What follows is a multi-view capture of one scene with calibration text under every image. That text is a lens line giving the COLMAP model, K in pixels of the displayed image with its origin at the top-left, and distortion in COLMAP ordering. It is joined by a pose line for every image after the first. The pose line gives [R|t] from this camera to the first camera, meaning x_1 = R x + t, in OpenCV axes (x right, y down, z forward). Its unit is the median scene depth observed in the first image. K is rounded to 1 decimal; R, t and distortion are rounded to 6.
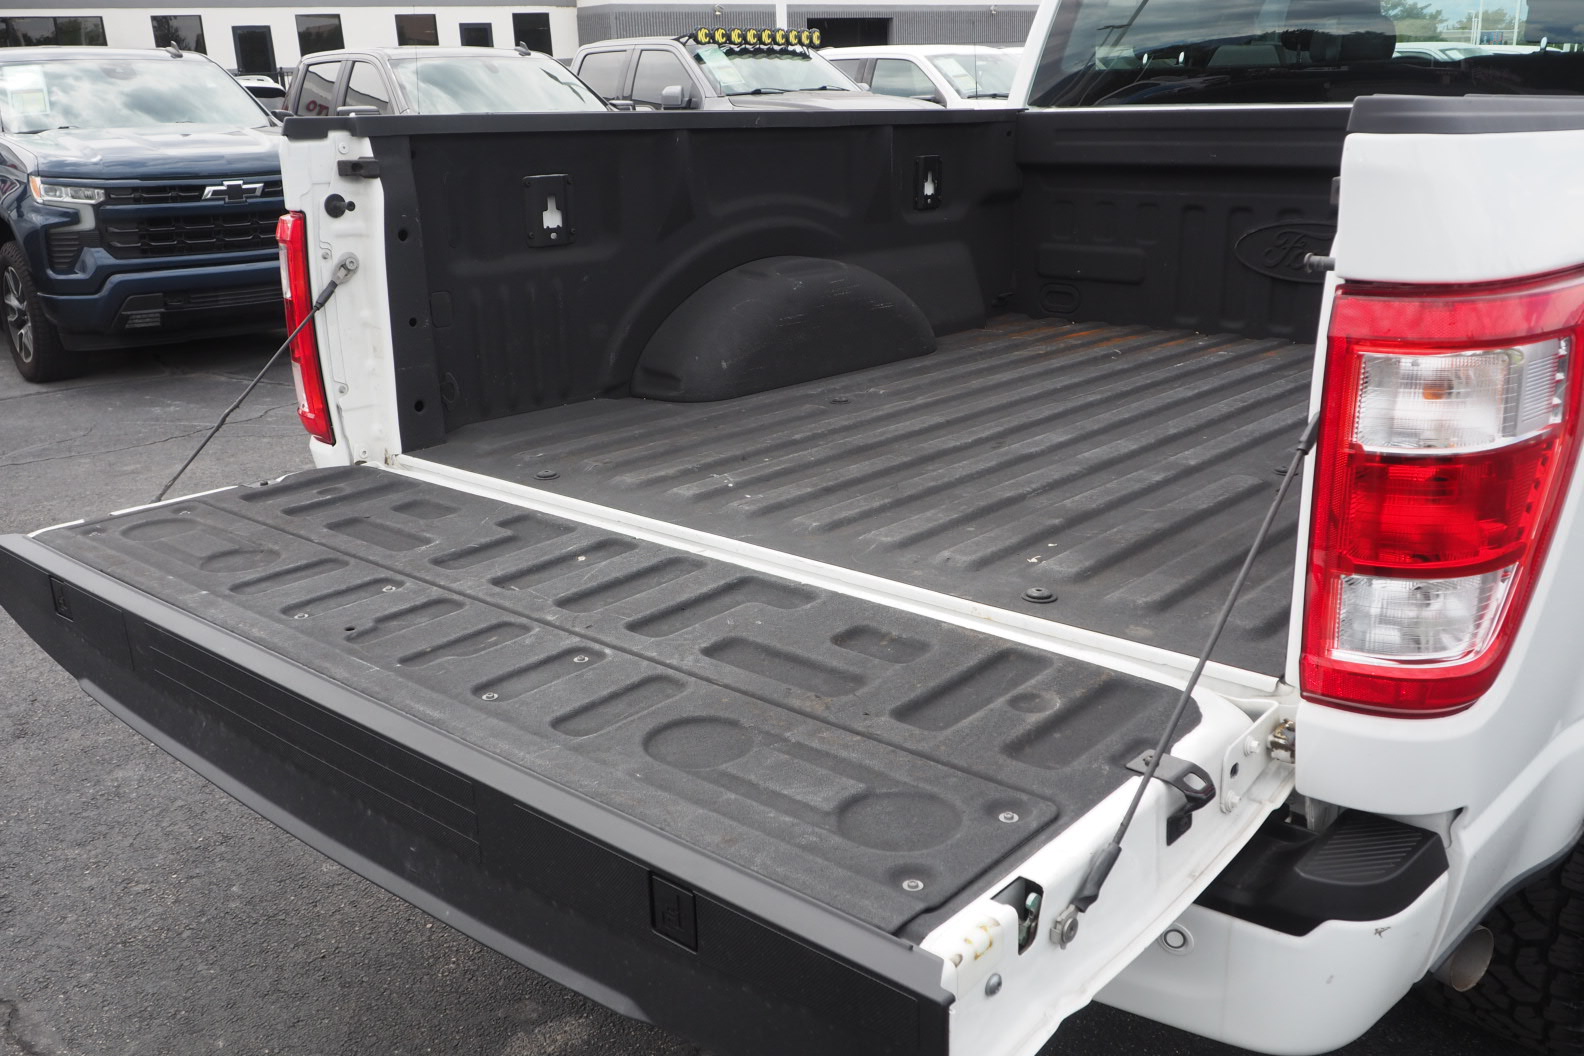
lens RADIAL K [[1369.3, 0, 792.0], [0, 1369.3, 528.0], [0, 0, 1]] dist [-0.019404, -0.000943]
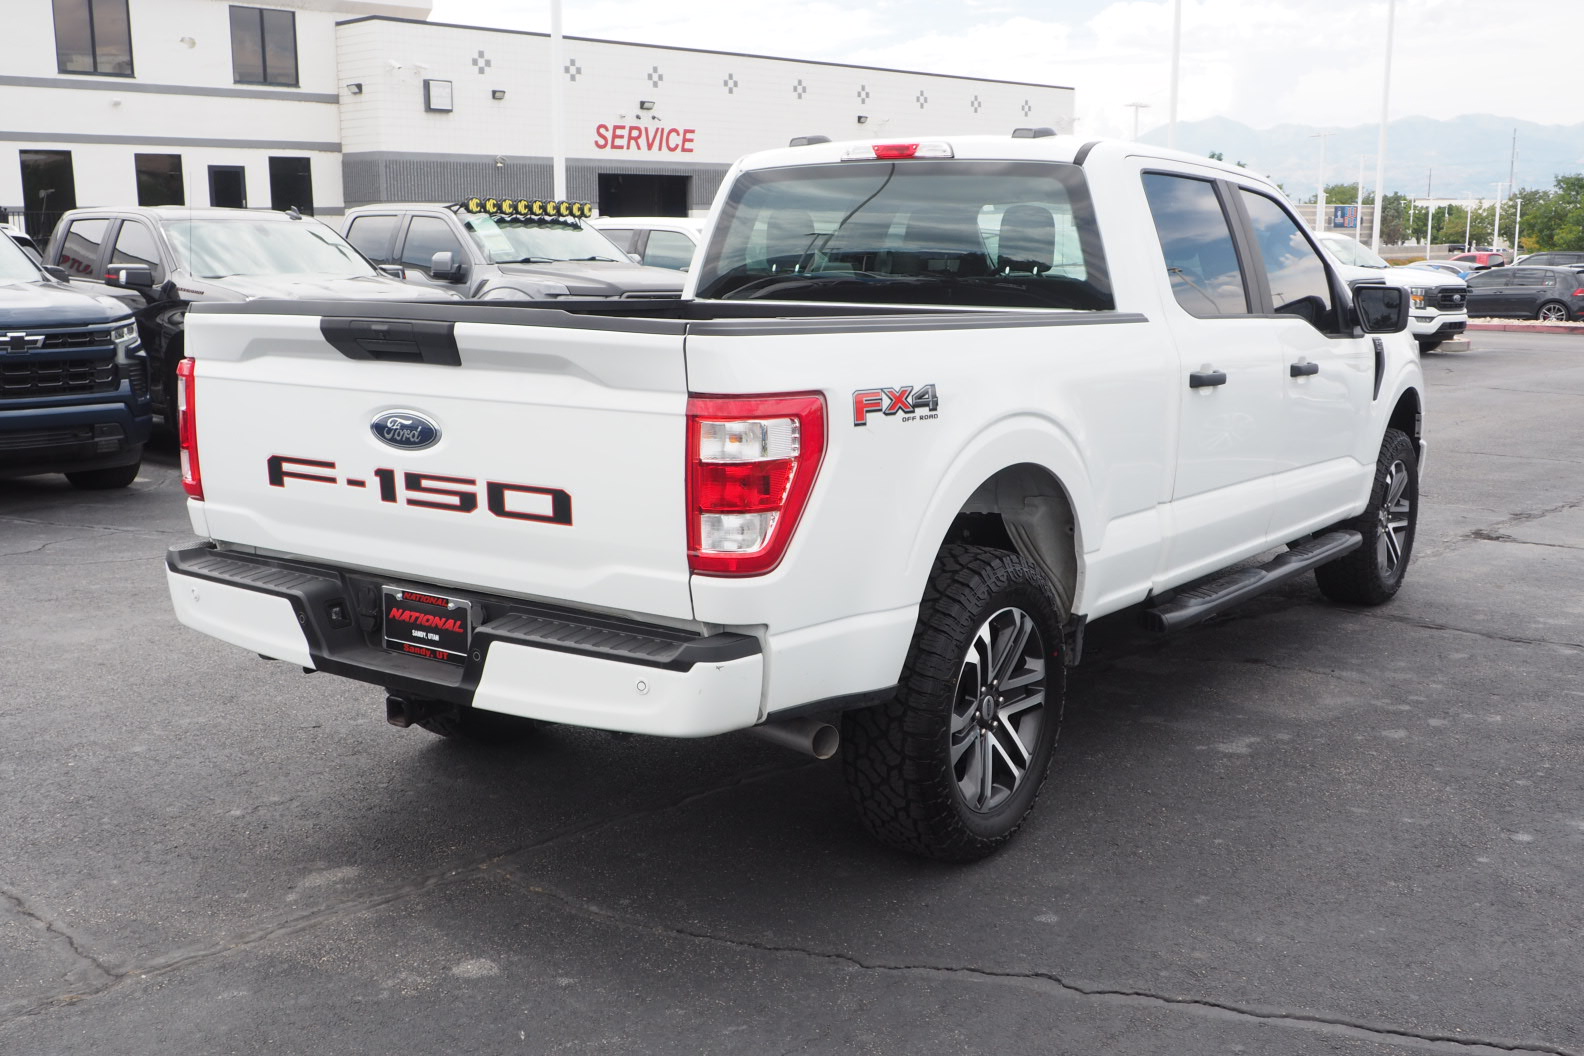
lens RADIAL K [[1617.3, 0, 755.5], [0, 1617.3, 535.4], [0, 0, 1]] dist [-0.005121, -0.005489]
pose [[0.994390, 0.013039, 0.104968, 0.019898], [0.001055, 0.991100, -0.133114, 0.043866], [-0.105769, 0.132478, 0.985527, -0.175882]]
